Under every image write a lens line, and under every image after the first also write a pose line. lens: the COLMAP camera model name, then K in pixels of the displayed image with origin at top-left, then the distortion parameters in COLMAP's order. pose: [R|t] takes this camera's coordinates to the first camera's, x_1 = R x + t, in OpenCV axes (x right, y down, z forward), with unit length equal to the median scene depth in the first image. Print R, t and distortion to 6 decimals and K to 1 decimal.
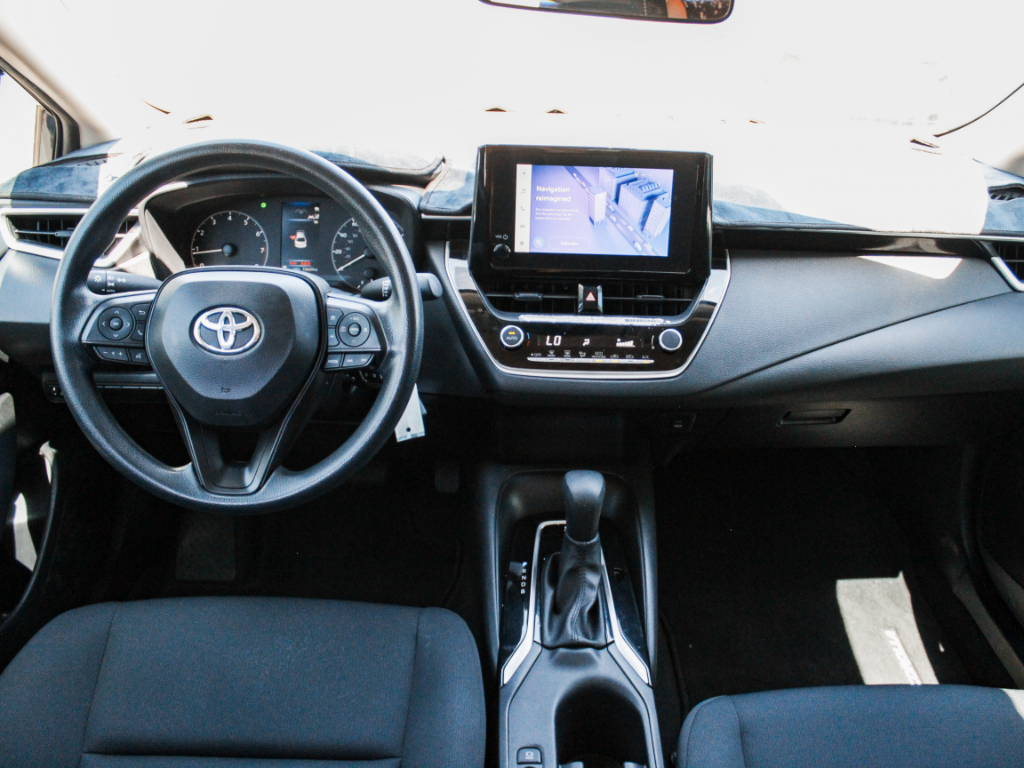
lens RADIAL K [[949.6, 0, 538.9], [0, 949.6, 384.9], [0, 0, 1]] dist [-0.164704, 0.132517]
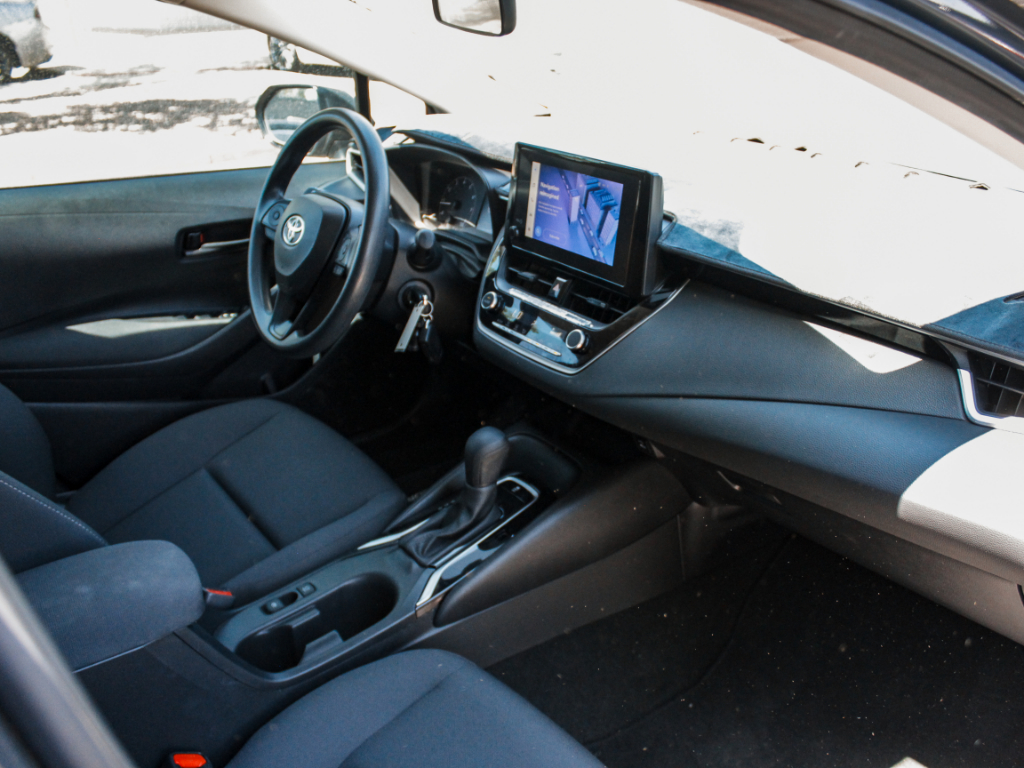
lens RADIAL K [[949.6, 0, 538.9], [0, 949.6, 384.9], [0, 0, 1]] dist [-0.164704, 0.132517]
pose [[0.585084, 0.296916, -0.754664, 0.933733], [-0.339740, 0.934712, 0.104356, -0.097519], [0.736378, 0.195333, 0.647759, 0.295679]]
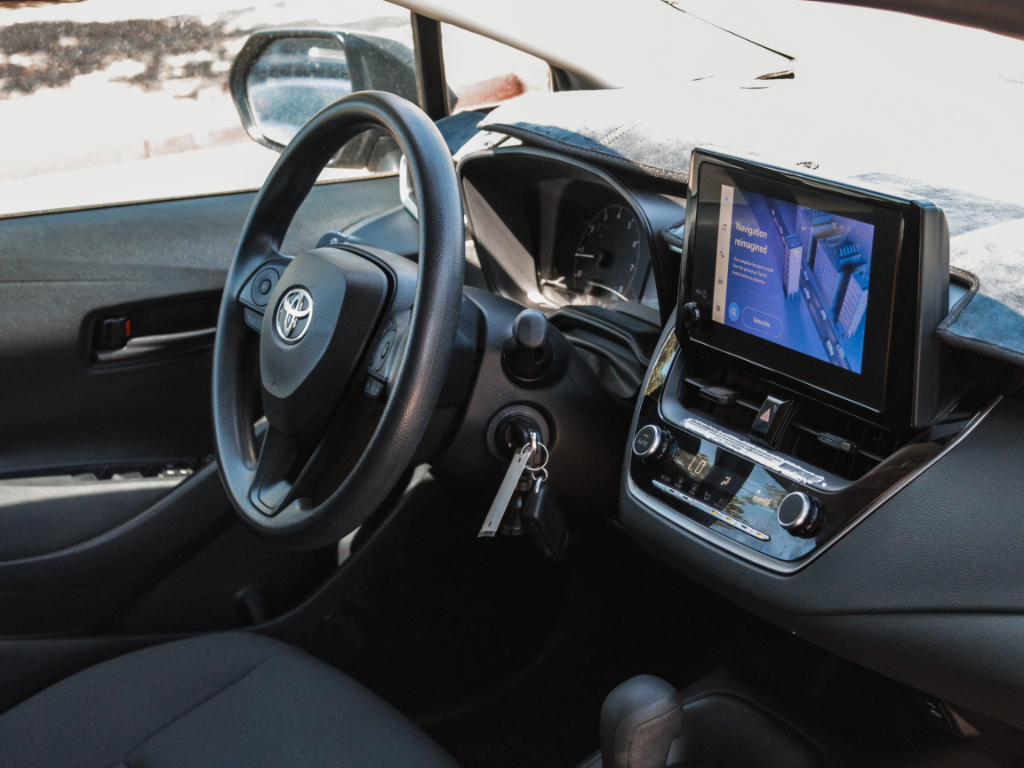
lens RADIAL K [[2166.9, 0, 512.0], [0, 2166.9, 384.0], [0, 0, 1]] dist [0.008872, -0.174371]
pose [[0.448409, 0.198748, -0.871452, 1.201391], [-0.320380, 0.945922, 0.050879, -0.132993], [0.834437, 0.256381, 0.487835, 0.195928]]
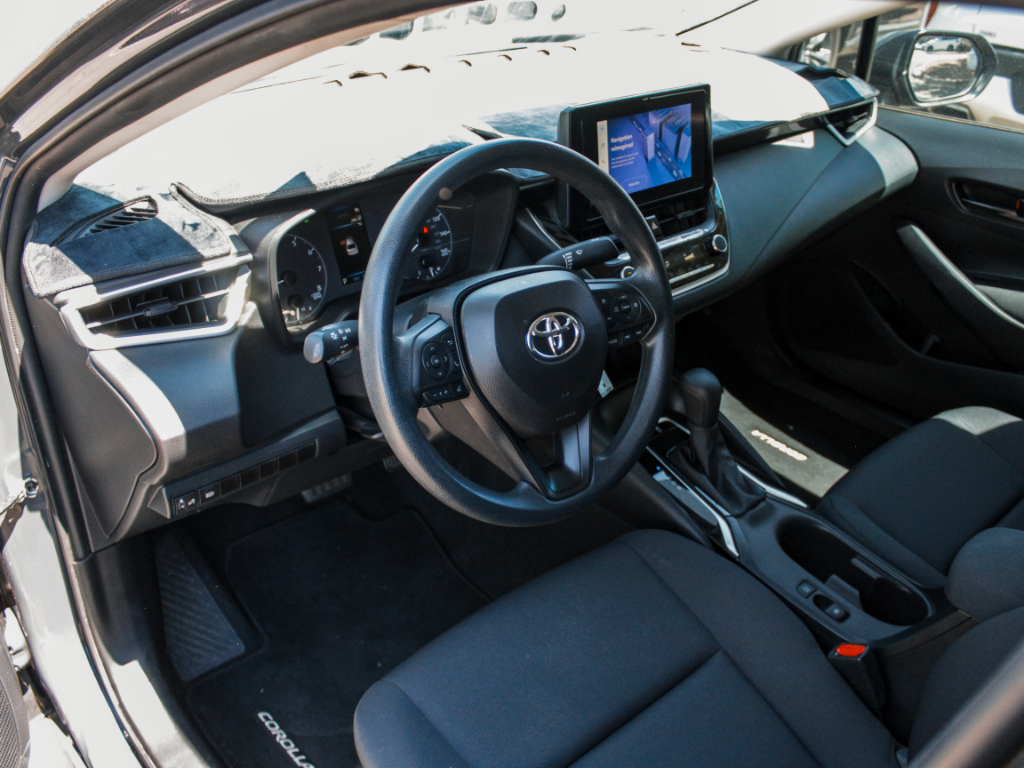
lens RADIAL K [[949.6, 0, 538.9], [0, 949.6, 384.9], [0, 0, 1]] dist [-0.164704, 0.132517]
pose [[0.766807, -0.337564, 0.545946, -0.753626], [0.282635, 0.941220, 0.184992, -0.165496], [-0.576302, 0.012451, 0.817142, 0.158170]]
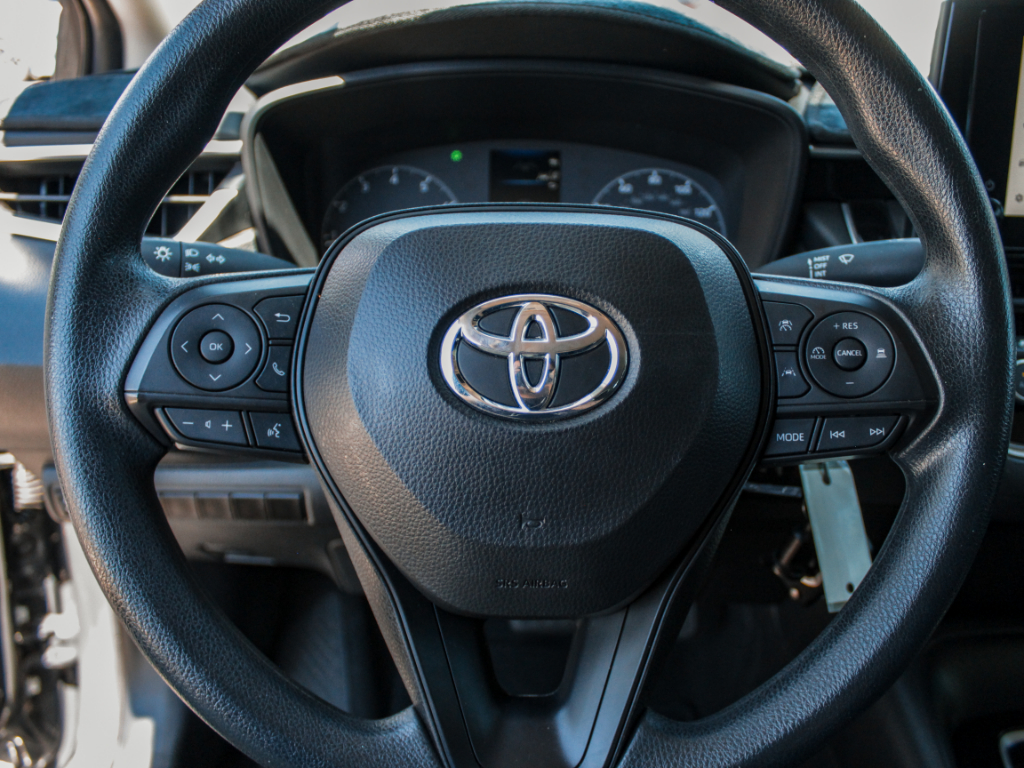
lens RADIAL K [[949.6, 0, 538.9], [0, 949.6, 384.9], [0, 0, 1]] dist [-0.164704, 0.132517]
pose [[0.999498, -0.018409, -0.025766, -0.265441], [0.016229, 0.996469, -0.082384, -0.013748], [0.027192, 0.081925, 0.996268, 0.521286]]
